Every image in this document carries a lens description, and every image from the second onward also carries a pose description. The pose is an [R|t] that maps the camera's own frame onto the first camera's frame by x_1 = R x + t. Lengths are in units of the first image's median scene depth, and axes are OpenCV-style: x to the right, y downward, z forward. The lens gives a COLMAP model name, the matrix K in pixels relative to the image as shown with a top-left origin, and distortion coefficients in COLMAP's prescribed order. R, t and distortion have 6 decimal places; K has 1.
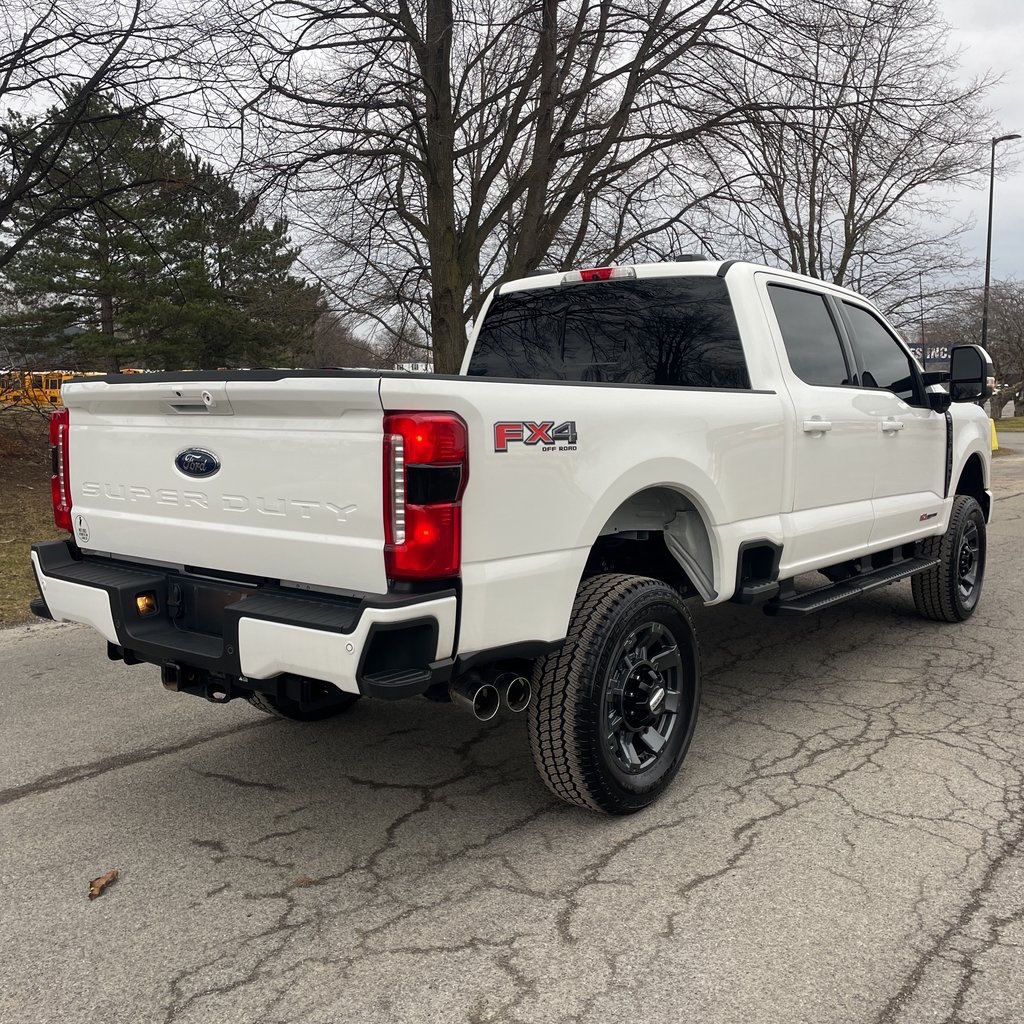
lens RADIAL K [[1037.6, 0, 521.0], [0, 1037.6, 513.4], [0, 0, 1]] dist [0.048910, 0.000000]
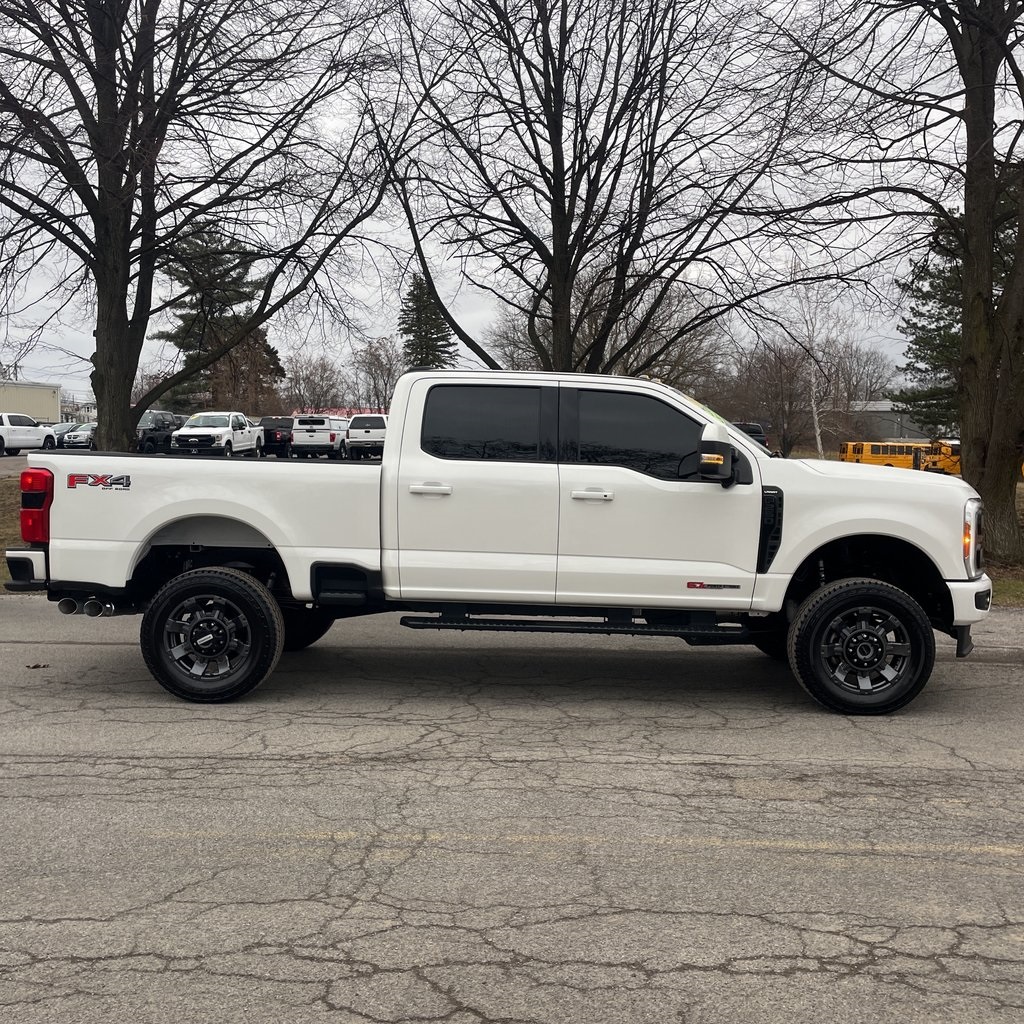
lens RADIAL K [[1037.6, 0, 509.7], [0, 1037.6, 509.8], [0, 0, 1]] dist [0.048910, 0.000000]
pose [[0.581170, 0.046077, -0.812477, 2.042573], [-0.105634, 0.994220, -0.019177, -0.062233], [0.806897, 0.096970, 0.582678, 0.436008]]
